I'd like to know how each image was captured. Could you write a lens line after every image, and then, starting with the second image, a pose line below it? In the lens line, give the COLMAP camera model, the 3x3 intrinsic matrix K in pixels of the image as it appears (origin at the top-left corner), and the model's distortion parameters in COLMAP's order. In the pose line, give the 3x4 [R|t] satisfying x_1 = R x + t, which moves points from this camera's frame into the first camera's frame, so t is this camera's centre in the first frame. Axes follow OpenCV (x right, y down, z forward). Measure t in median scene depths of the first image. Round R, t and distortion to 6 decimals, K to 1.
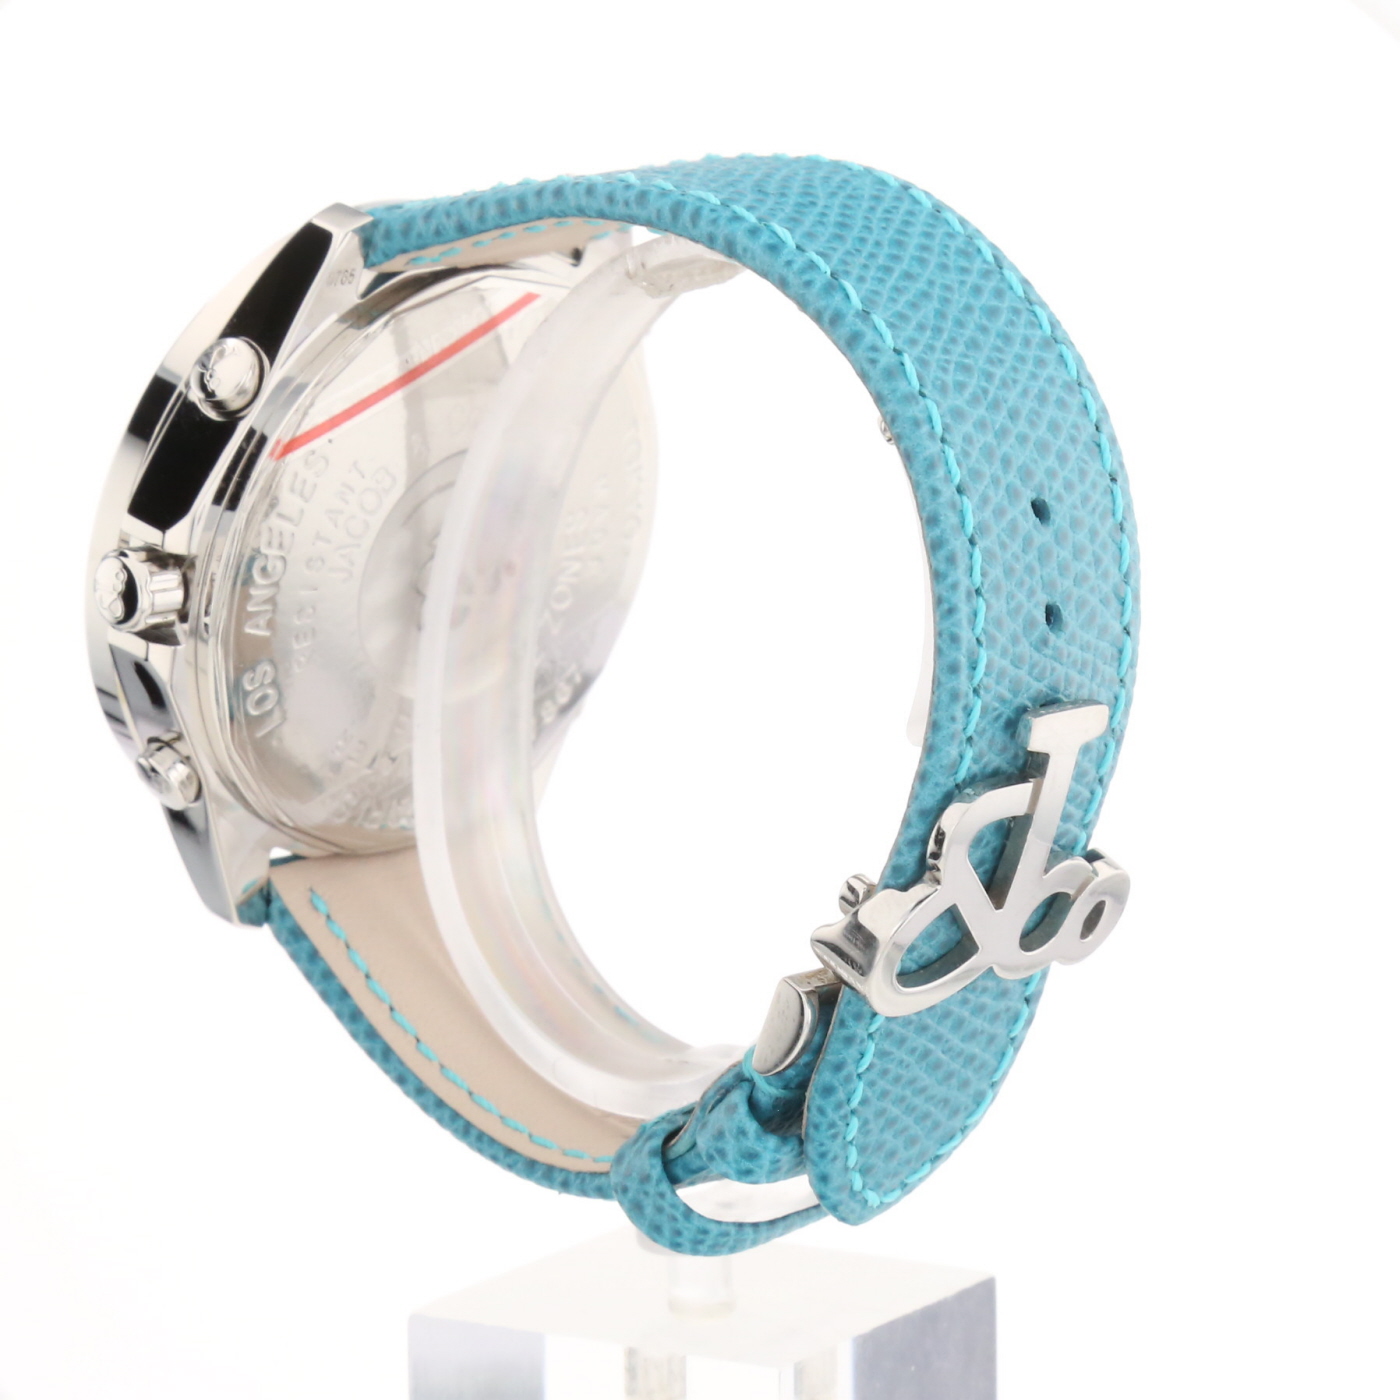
lens RADIAL K [[7271.9, 0, 698.2], [0, 7271.9, 701.9], [0, 0, 1]] dist [0.280625, 0.000000]
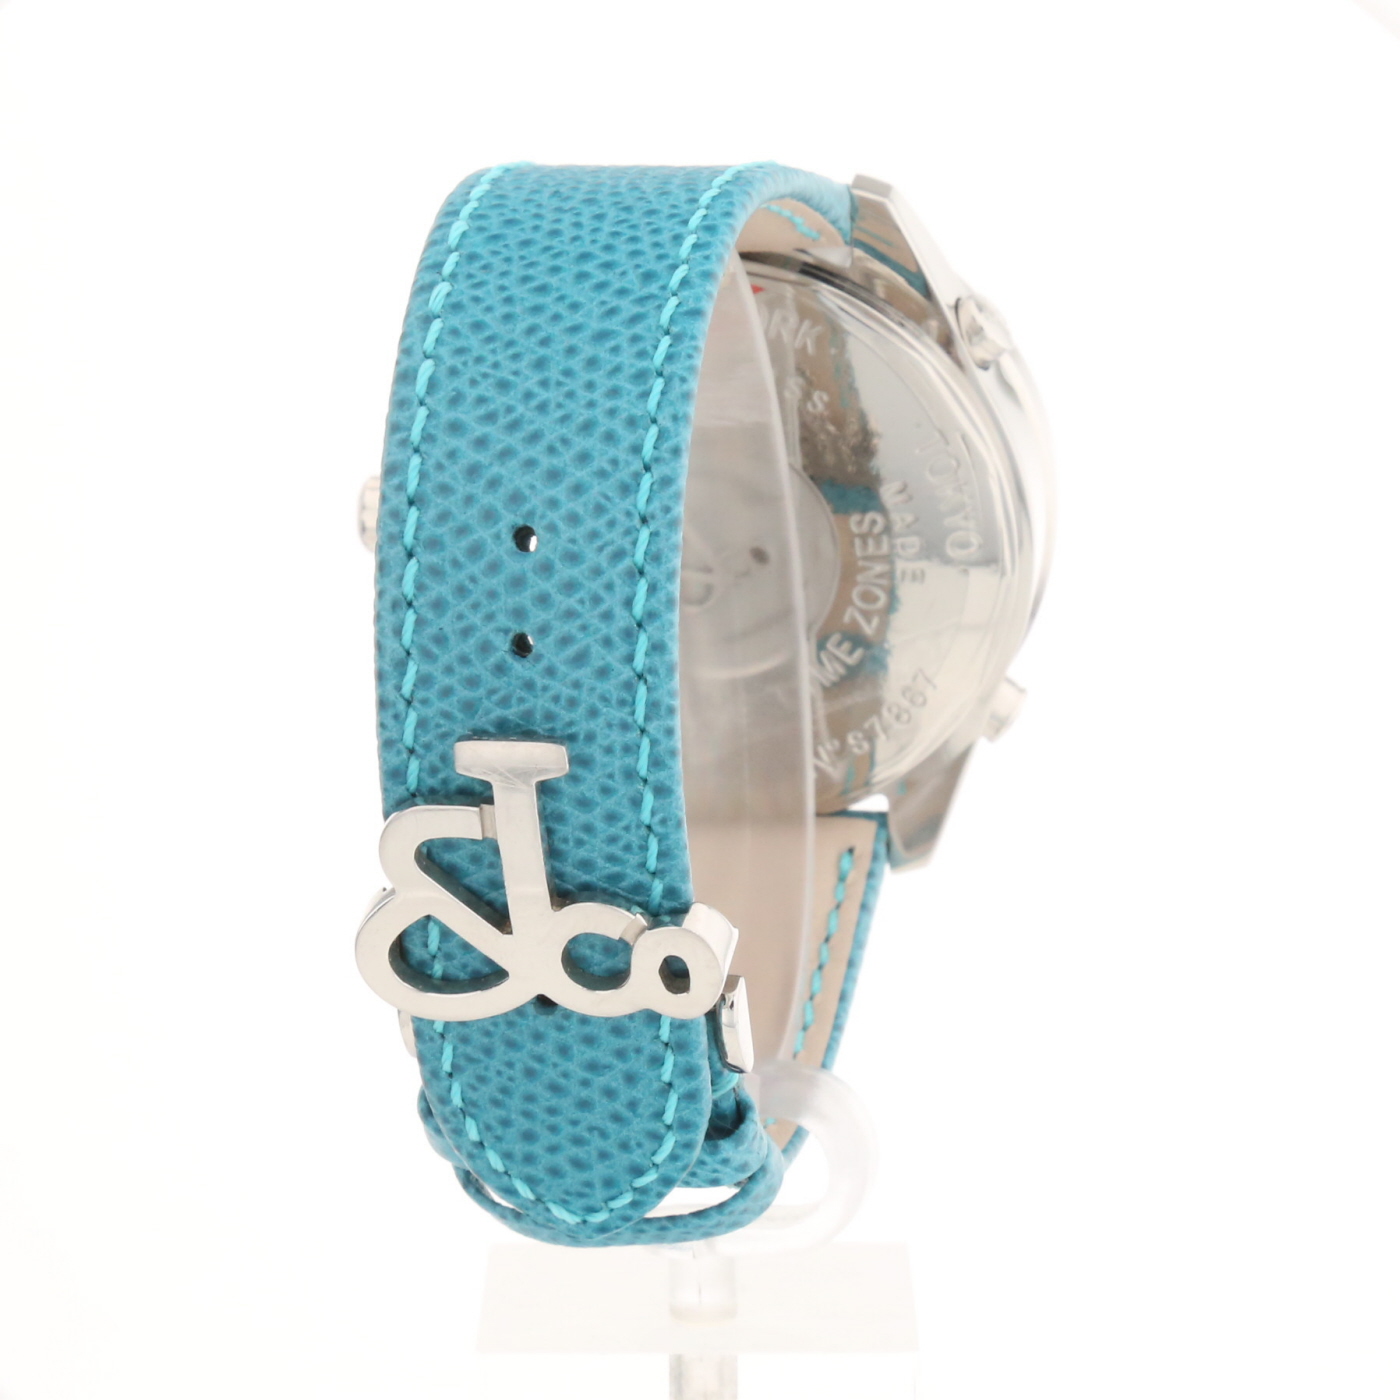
lens RADIAL K [[7271.9, 0, 726.1], [0, 7271.9, 662.9], [0, 0, 1]] dist [0.280625, 0.000000]
pose [[0.523045, 0.152124, -0.838619, 0.876243], [-0.141288, 0.985805, 0.090702, -0.101206], [0.840513, 0.071046, 0.537113, 0.489002]]
